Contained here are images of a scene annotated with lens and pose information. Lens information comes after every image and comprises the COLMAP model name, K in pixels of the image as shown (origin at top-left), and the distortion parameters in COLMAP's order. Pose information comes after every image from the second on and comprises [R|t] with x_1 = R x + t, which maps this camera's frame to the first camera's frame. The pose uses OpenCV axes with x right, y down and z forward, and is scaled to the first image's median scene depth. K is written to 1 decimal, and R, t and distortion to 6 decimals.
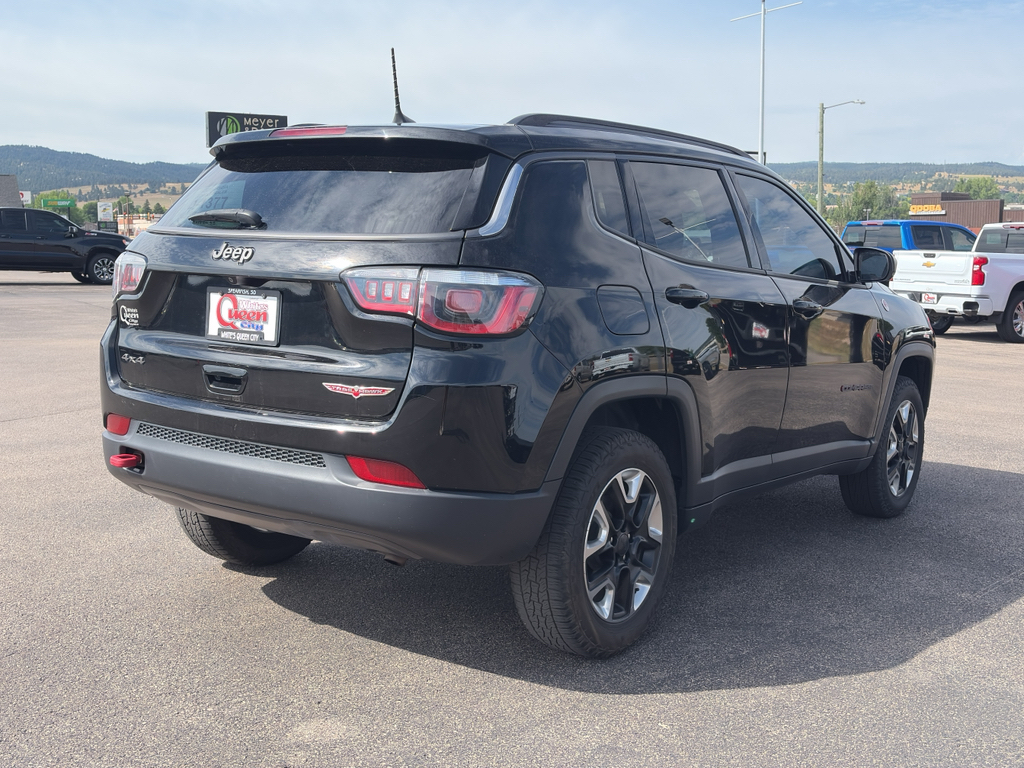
lens RADIAL K [[1193.0, 0, 512.0], [0, 1193.0, 384.0], [0, 0, 1]] dist [0.023496, 0.041853]
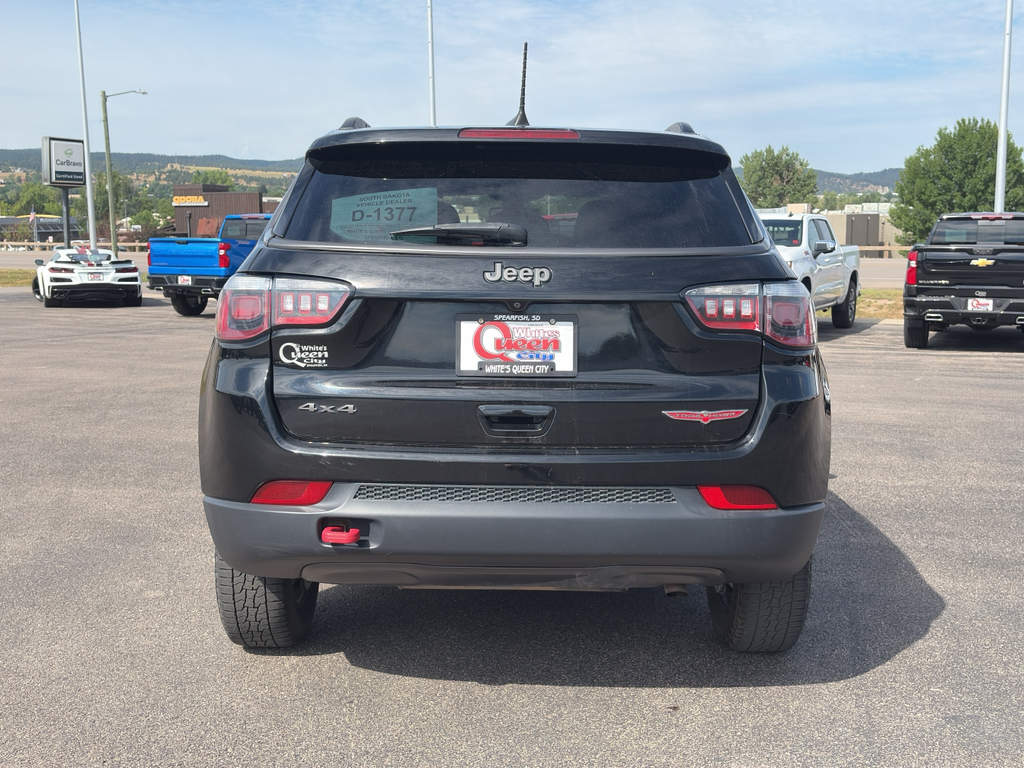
lens RADIAL K [[1193.0, 0, 512.0], [0, 1193.0, 384.0], [0, 0, 1]] dist [0.023496, 0.041853]
pose [[0.816399, -0.085965, 0.571054, -0.724296], [0.081362, 0.996117, 0.033636, -0.058322], [-0.571728, 0.019002, 0.820223, 0.288530]]
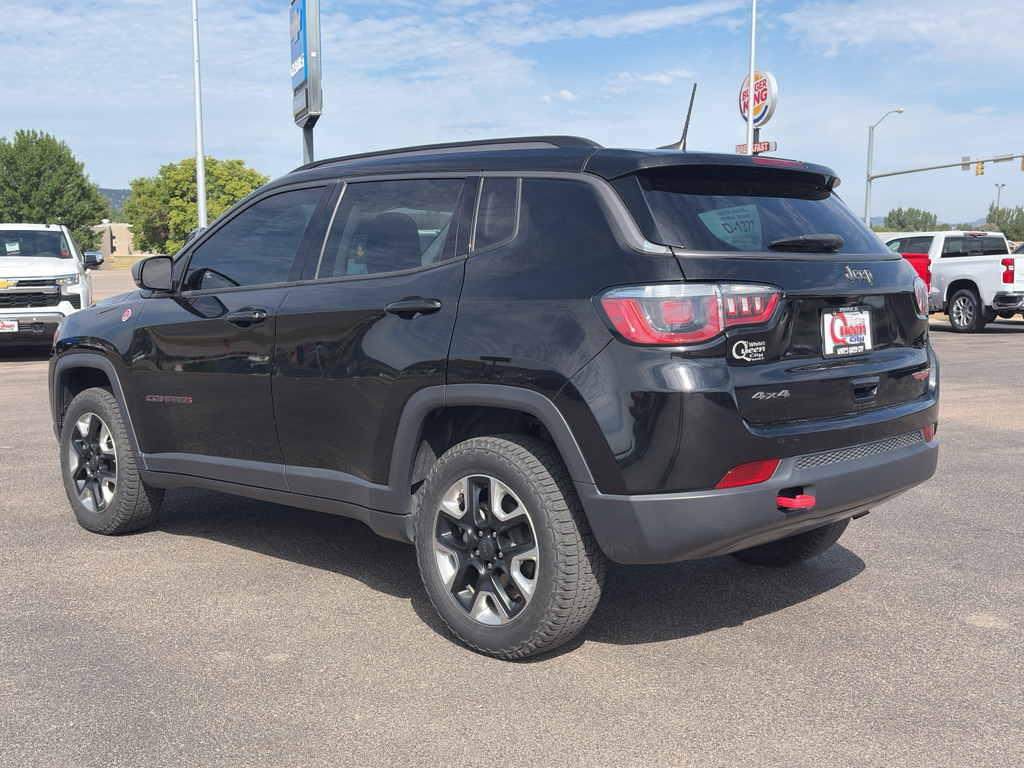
lens RADIAL K [[1193.0, 0, 512.0], [0, 1193.0, 384.0], [0, 0, 1]] dist [0.023496, 0.041853]
pose [[0.145347, -0.129681, 0.980845, -1.345694], [0.125638, 0.985766, 0.111714, -0.169910], [-0.981371, 0.106994, 0.159571, 1.127708]]
